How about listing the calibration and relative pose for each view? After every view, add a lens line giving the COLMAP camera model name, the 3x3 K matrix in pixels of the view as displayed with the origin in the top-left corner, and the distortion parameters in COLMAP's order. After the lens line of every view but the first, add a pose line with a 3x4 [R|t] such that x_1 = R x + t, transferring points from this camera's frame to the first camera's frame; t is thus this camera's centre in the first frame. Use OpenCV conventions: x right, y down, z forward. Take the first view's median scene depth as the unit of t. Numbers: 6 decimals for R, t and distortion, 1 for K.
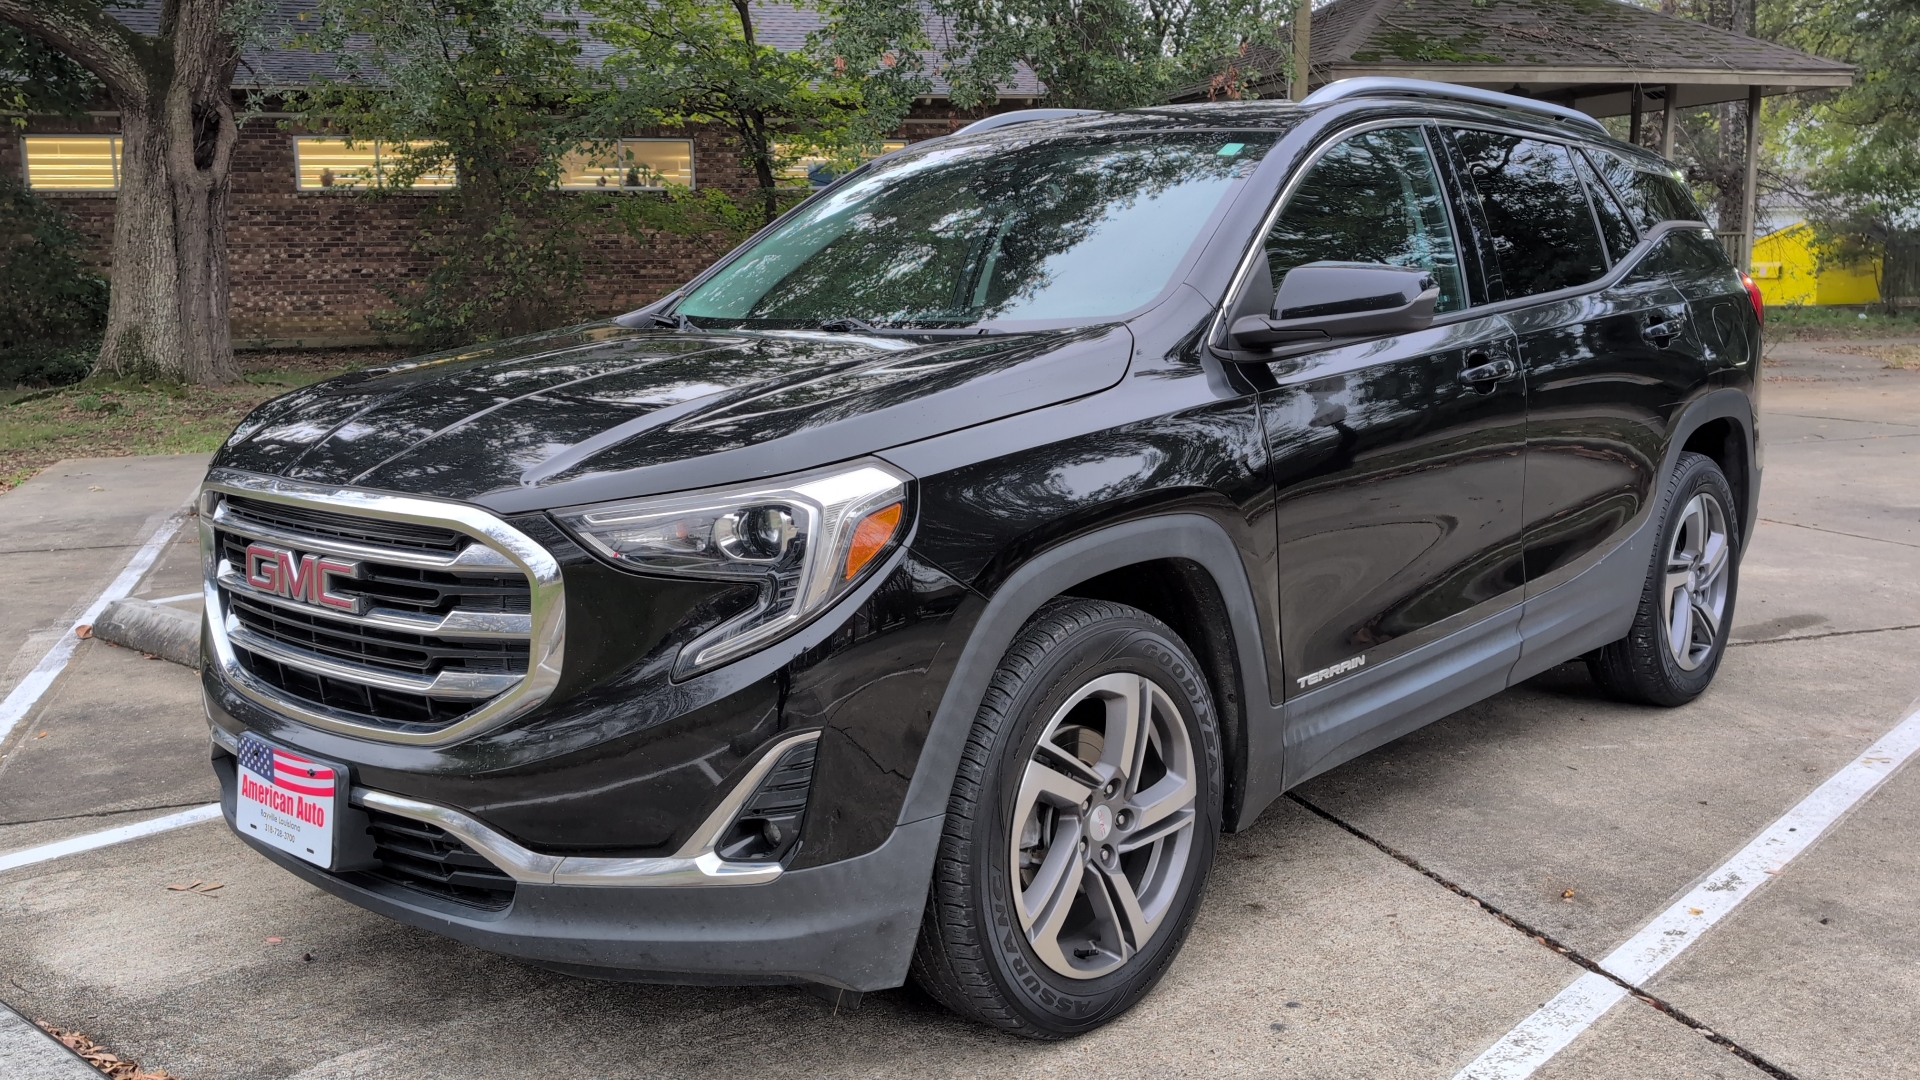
lens RADIAL K [[1672.3, 0, 951.4], [0, 1672.3, 545.3], [0, 0, 1]] dist [0.019011, -0.003204]
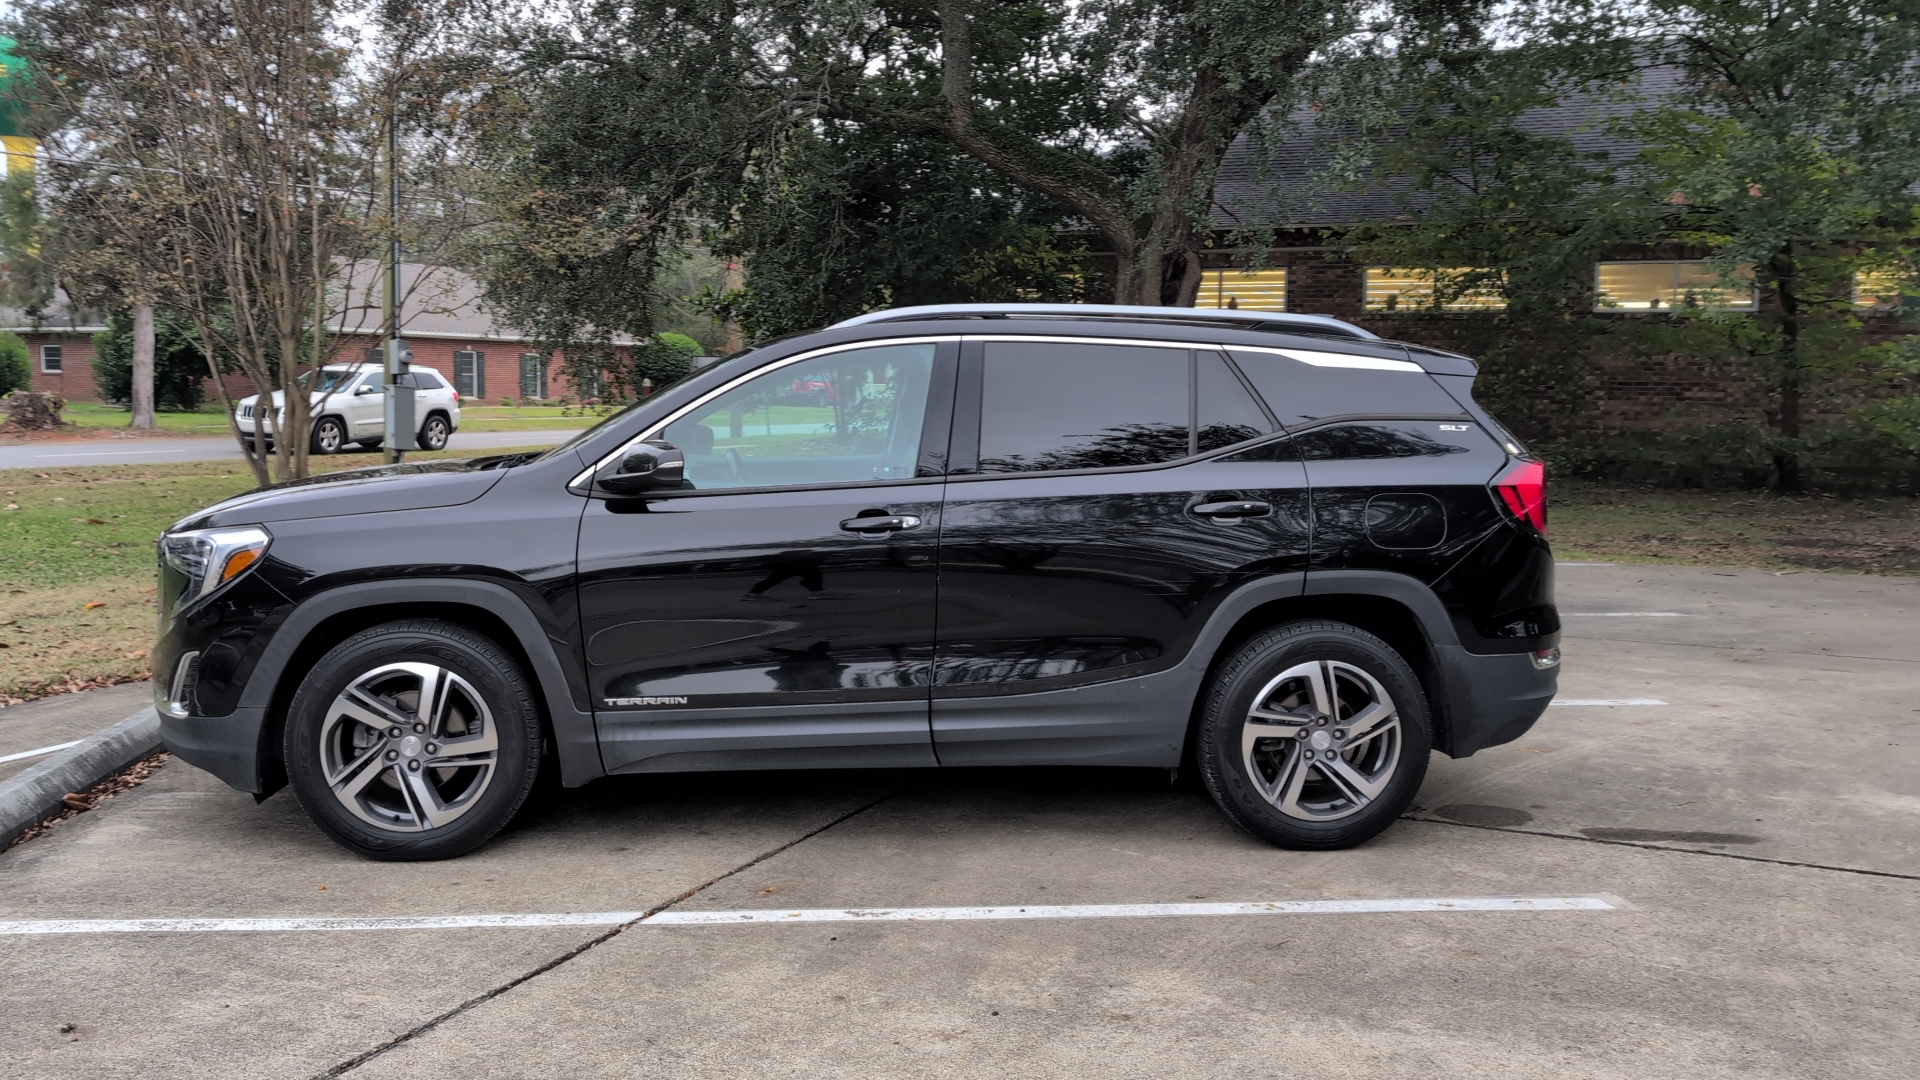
lens RADIAL K [[1672.3, 0, 951.4], [0, 1672.3, 545.3], [0, 0, 1]] dist [0.019011, -0.003204]
pose [[0.743795, 0.090938, -0.662193, 0.173745], [-0.131875, 0.991194, -0.012006, -0.010291], [0.655269, 0.096257, 0.749237, 0.002183]]
